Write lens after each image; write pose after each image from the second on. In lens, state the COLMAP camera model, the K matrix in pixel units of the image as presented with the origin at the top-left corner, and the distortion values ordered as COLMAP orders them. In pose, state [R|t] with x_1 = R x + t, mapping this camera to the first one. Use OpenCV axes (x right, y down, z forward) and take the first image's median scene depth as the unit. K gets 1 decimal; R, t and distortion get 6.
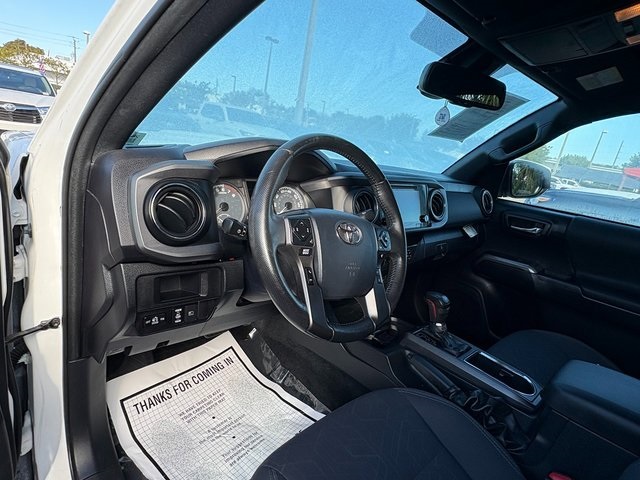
lens RADIAL K [[380.7, 0, 320.0], [0, 380.7, 240.0], [0, 0, 1]] dist [-0.007212, 0.004272]
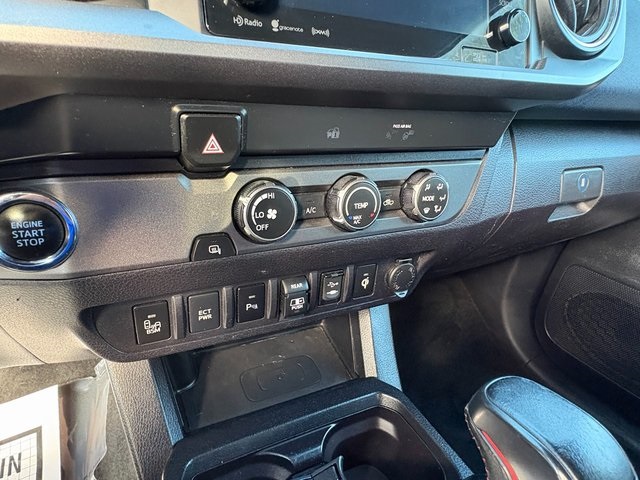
lens RADIAL K [[380.7, 0, 320.0], [0, 380.7, 240.0], [0, 0, 1]] dist [-0.007212, 0.004272]
pose [[0.960032, 0.042054, -0.276712, 0.203248], [-0.012781, 0.994203, 0.106753, 0.043412], [0.279598, -0.098950, 0.955005, 0.650907]]
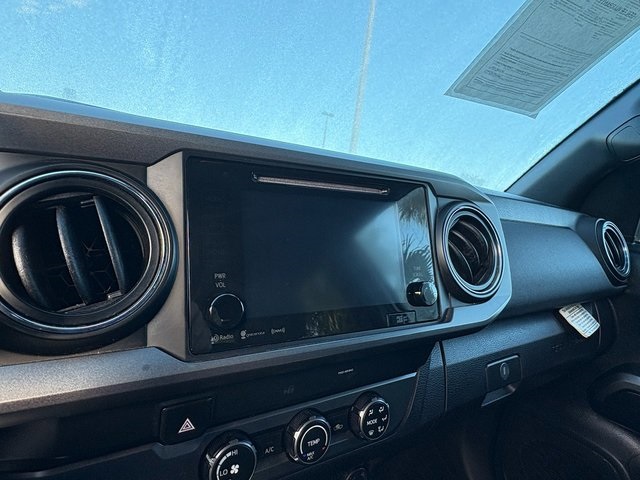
lens RADIAL K [[372.3, 0, 320.0], [0, 372.3, 240.0], [0, 0, 1]] dist [0.000986, -0.000702]
pose [[0.982978, -0.033161, -0.180704, 0.217429], [0.000073, 0.983645, -0.180116, -0.039021], [0.183722, 0.177037, 0.966904, 0.607852]]
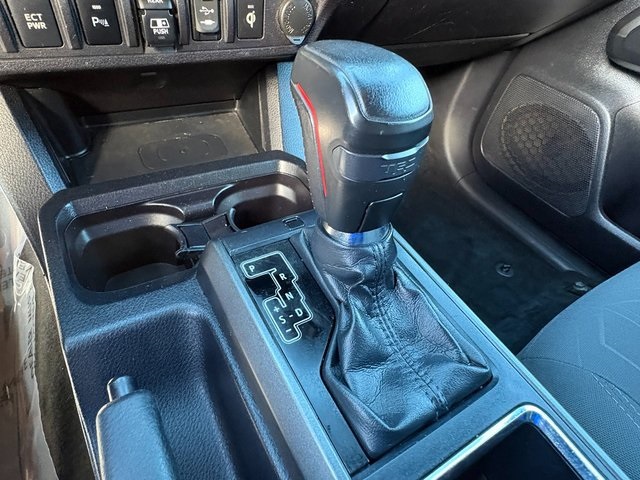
lens RADIAL K [[380.7, 0, 320.0], [0, 380.7, 240.0], [0, 0, 1]] dist [-0.007212, 0.004272]
pose [[0.977503, 0.137488, -0.159956, 0.255760], [-0.047345, 0.882030, 0.468808, 0.107689], [0.205541, -0.450688, 0.868696, 0.658938]]
